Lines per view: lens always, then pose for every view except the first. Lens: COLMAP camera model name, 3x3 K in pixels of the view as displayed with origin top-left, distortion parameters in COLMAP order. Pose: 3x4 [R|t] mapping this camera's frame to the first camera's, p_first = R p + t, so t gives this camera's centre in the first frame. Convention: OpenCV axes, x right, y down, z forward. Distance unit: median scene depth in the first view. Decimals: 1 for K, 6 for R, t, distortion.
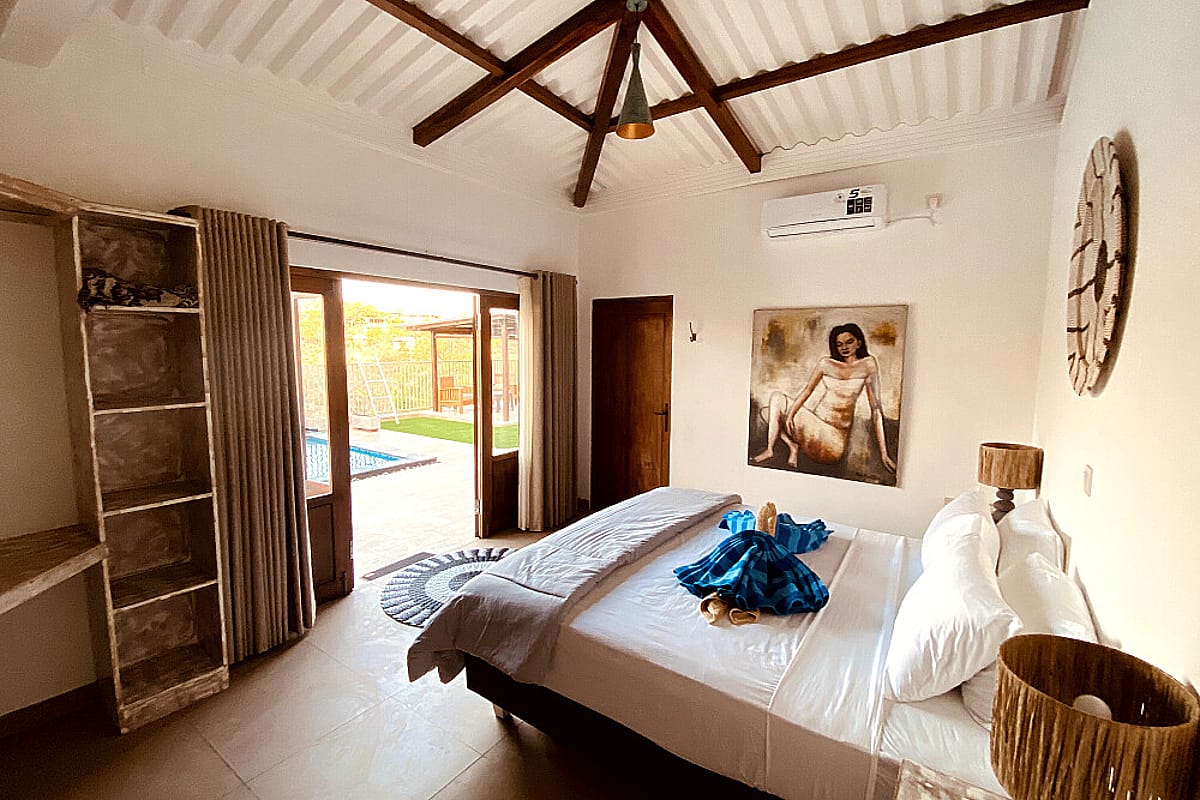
lens RADIAL K [[513.4, 0, 600.0], [0, 513.4, 400.0], [0, 0, 1]] dist [0.003378, -0.009667]
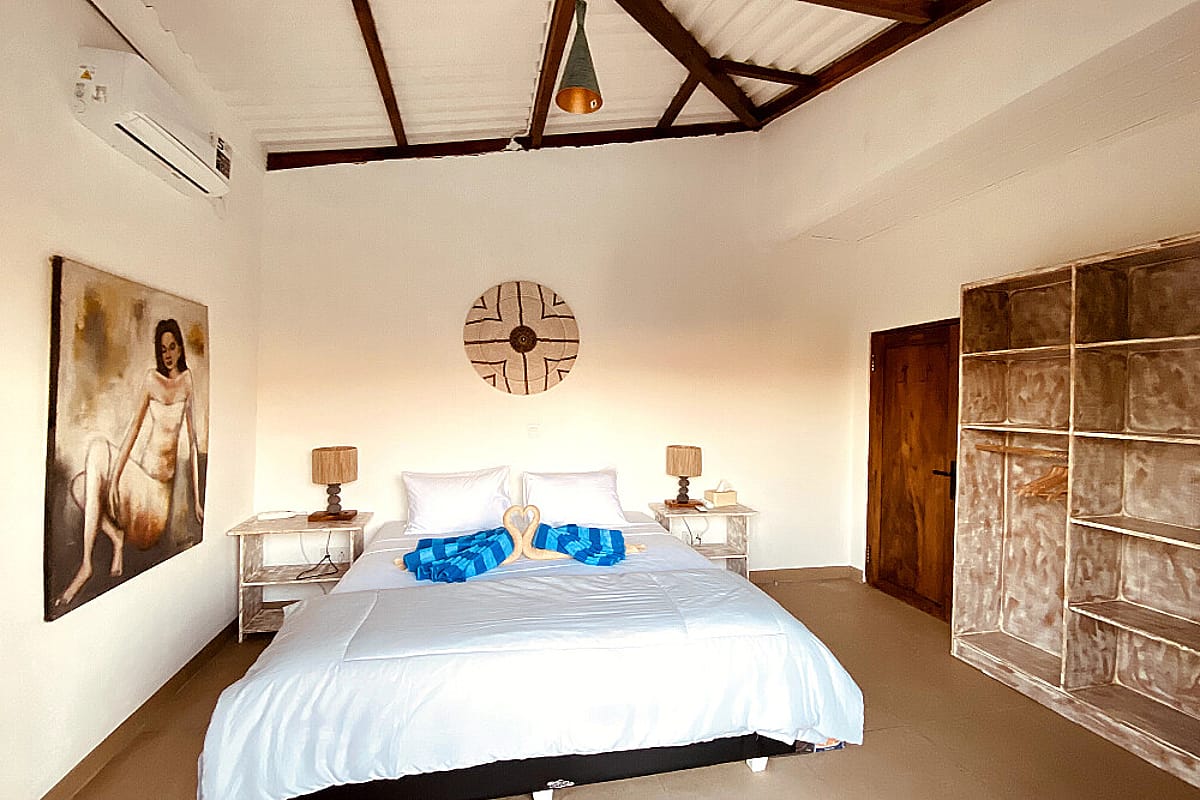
lens RADIAL K [[513.4, 0, 600.0], [0, 513.4, 400.0], [0, 0, 1]] dist [0.003378, -0.009667]
pose [[-0.737694, -0.019236, 0.674861, -0.349504], [0.055038, 0.994554, 0.088510, -0.071122], [-0.672888, 0.102436, -0.732618, 1.078922]]
